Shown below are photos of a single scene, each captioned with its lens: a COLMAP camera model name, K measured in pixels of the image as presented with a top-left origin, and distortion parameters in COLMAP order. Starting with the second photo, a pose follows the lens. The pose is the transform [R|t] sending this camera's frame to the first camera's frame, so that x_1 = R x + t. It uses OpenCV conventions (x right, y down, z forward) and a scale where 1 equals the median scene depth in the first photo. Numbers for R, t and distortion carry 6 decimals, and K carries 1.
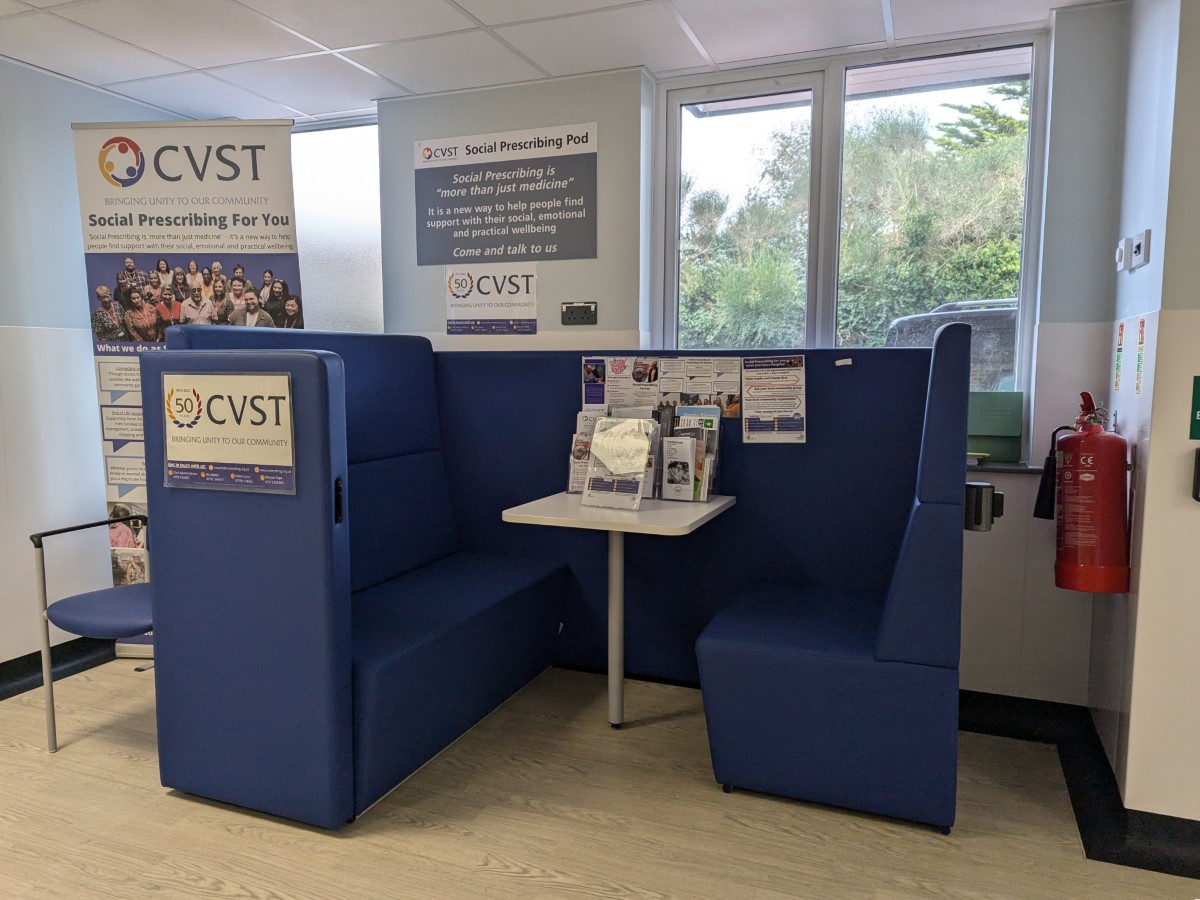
lens RADIAL K [[846.6, 0, 594.0], [0, 846.6, 454.7], [0, 0, 1]] dist [0.065207, -0.053681]
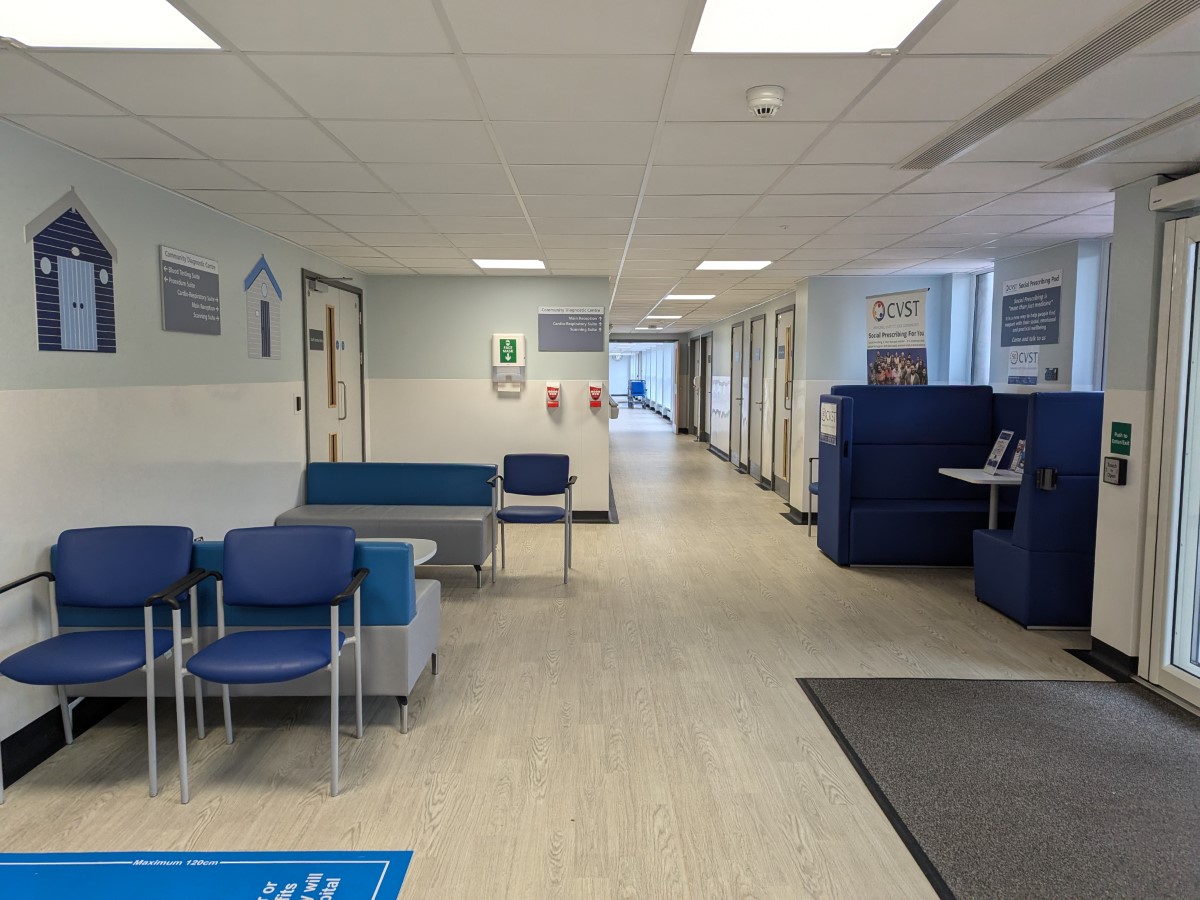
lens RADIAL K [[843.2, 0, 602.0], [0, 843.2, 421.2], [0, 0, 1]] dist [0.067429, -0.054987]
pose [[0.390945, 0.051551, -0.918969, 1.277401], [-0.102534, 0.994655, 0.012177, 0.006430], [0.914685, 0.089465, 0.394142, -0.562972]]
